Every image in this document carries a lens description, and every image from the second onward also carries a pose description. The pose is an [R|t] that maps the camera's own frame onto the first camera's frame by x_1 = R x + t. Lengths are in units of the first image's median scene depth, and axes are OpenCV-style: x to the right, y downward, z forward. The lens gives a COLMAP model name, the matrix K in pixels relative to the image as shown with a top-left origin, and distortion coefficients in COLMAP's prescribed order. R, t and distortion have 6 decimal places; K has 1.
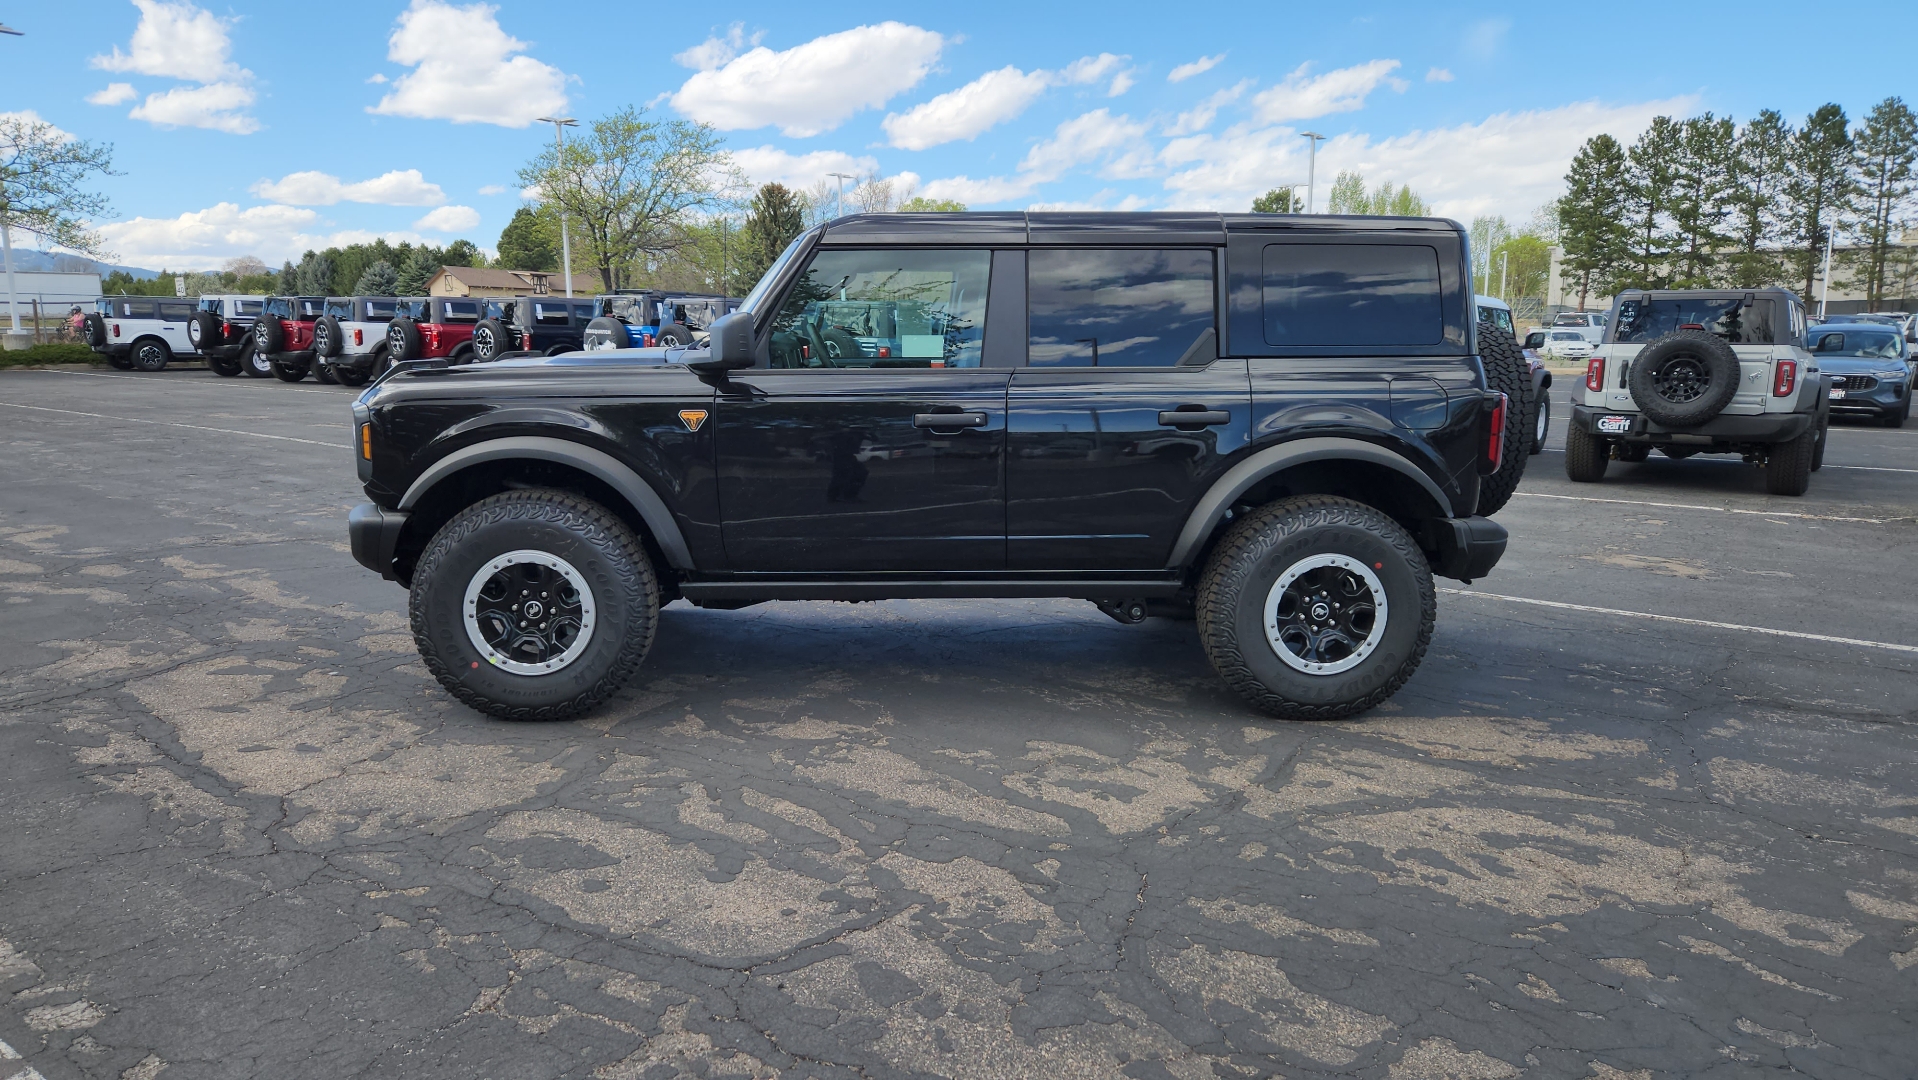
lens RADIAL K [[1281.6, 0, 913.4], [0, 1281.6, 559.2], [0, 0, 1]] dist [0.071082, -0.055666]
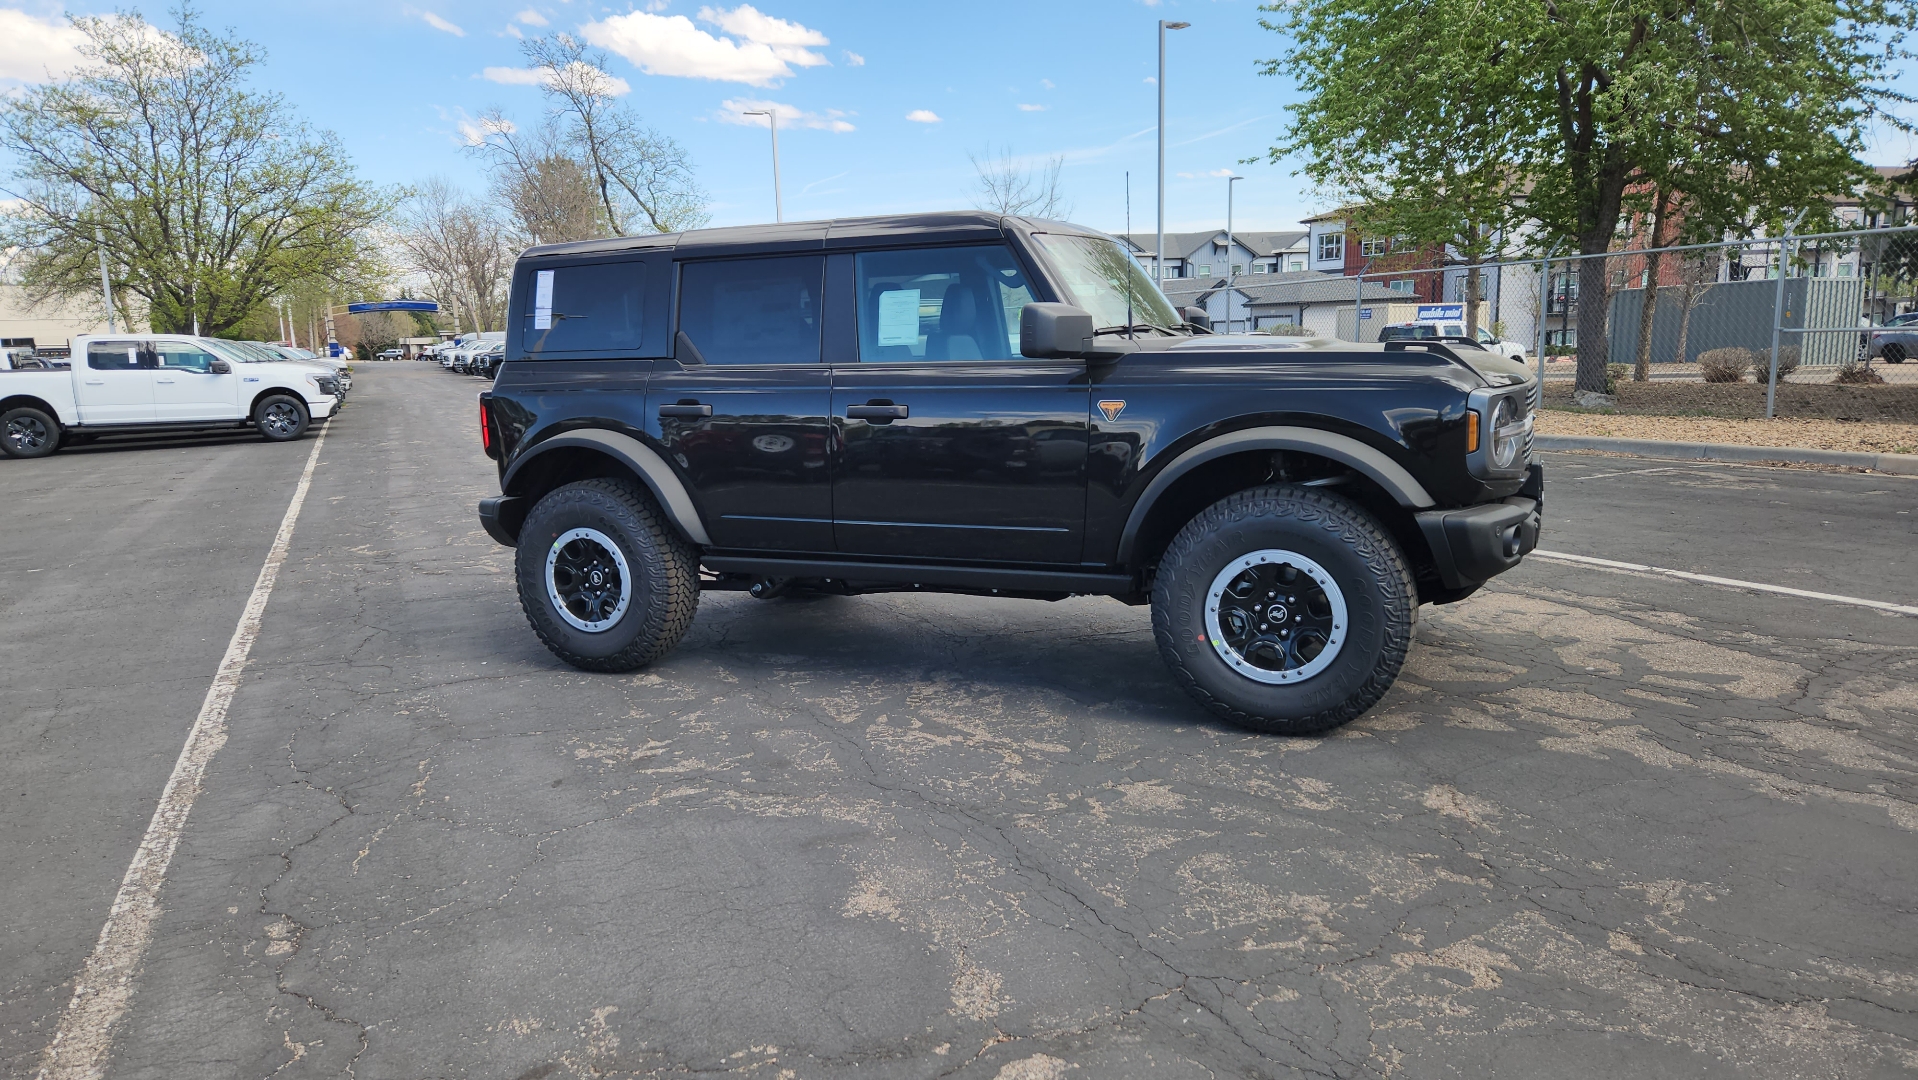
lens RADIAL K [[1282.8, 0, 924.3], [0, 1282.8, 552.2], [0, 0, 1]] dist [0.066124, -0.048982]
pose [[-0.876386, -0.053736, 0.478602, -0.541541], [0.115508, 0.941300, 0.317196, -0.399589], [-0.467553, 0.333268, -0.818735, 2.267057]]
